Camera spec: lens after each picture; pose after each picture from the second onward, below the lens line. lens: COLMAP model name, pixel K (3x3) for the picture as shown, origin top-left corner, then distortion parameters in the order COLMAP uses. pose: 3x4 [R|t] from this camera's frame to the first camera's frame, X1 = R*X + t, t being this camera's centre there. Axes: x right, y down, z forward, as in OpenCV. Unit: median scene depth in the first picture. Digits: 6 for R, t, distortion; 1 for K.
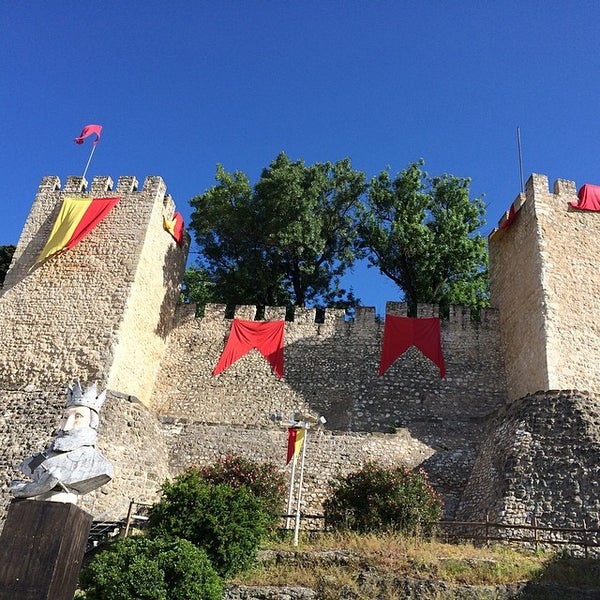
lens RADIAL K [[644.0, 0, 300.4], [0, 644.0, 302.0], [0, 0, 1]] dist [0.051539, 0.000000]
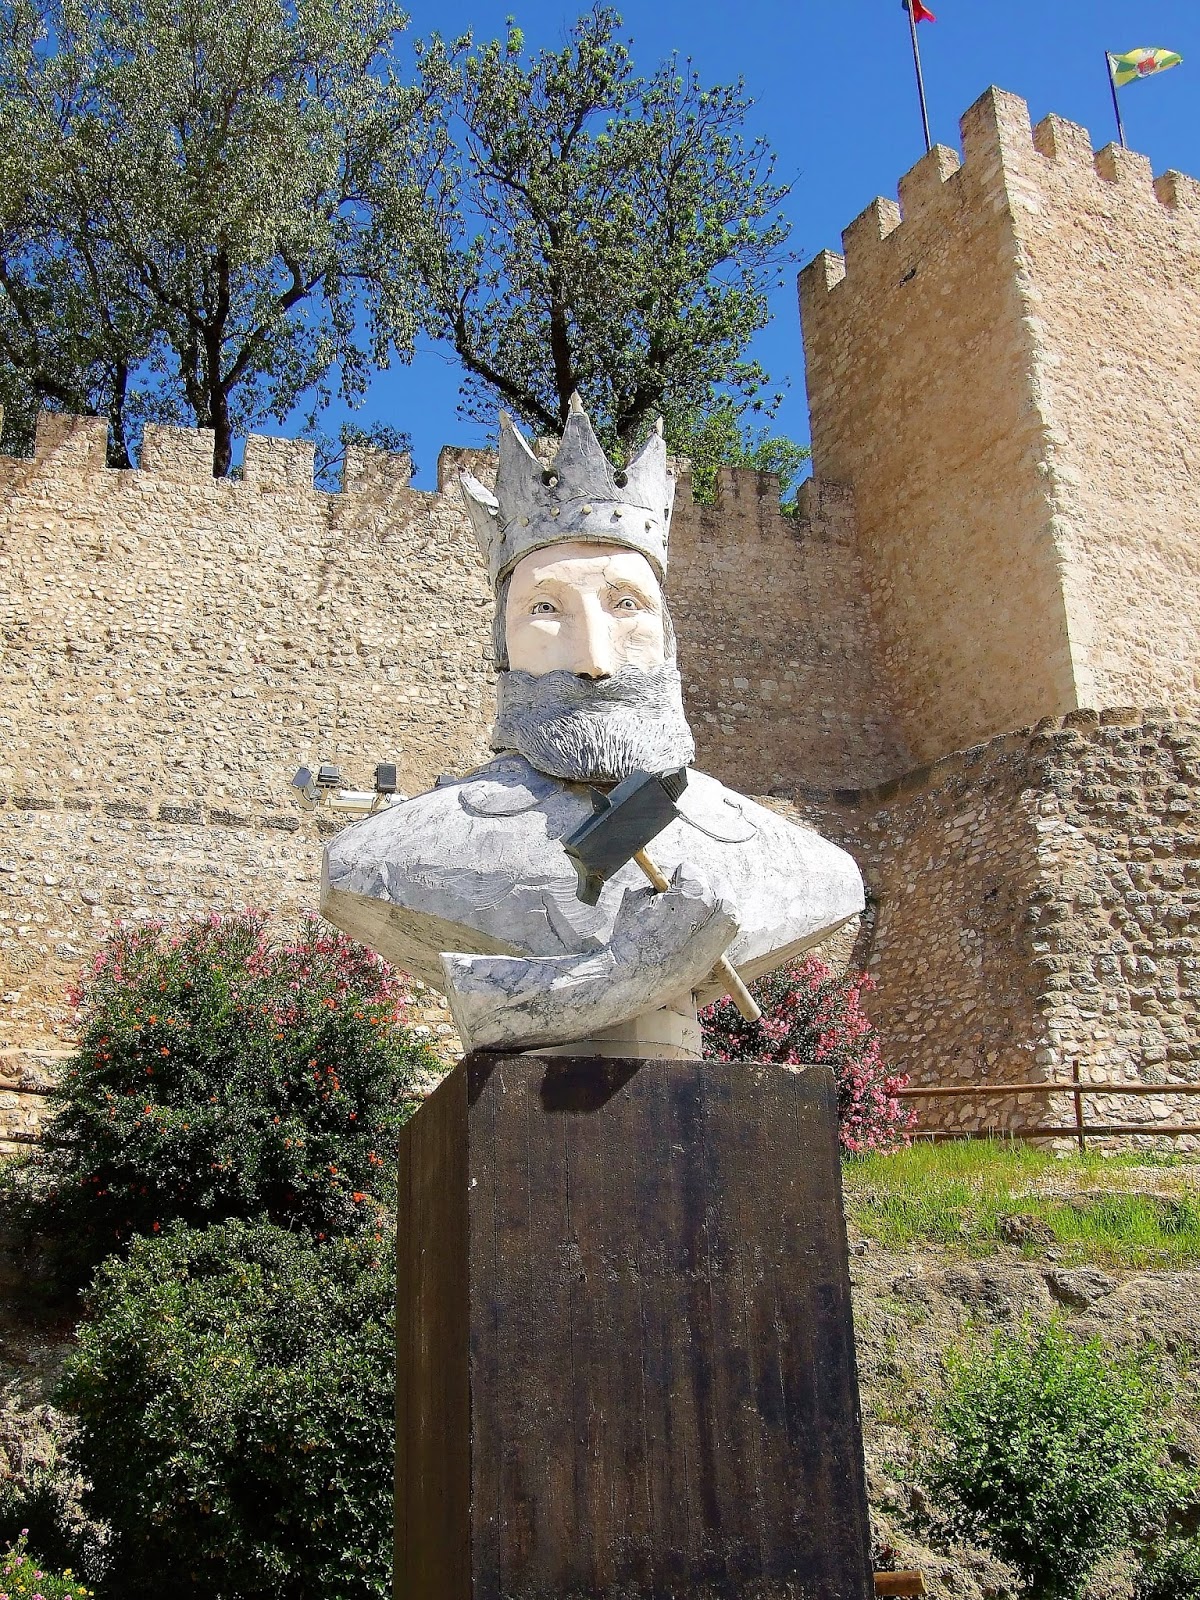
lens RADIAL K [[1774.7, 0, 598.0], [0, 1774.7, 793.5], [0, 0, 1]] dist [-0.023923, 0.000000]
pose [[0.939910, 0.010496, 0.341262, -0.167548], [-0.064202, 0.987130, 0.146468, 0.051482], [-0.335332, -0.159576, 0.928487, 0.179233]]
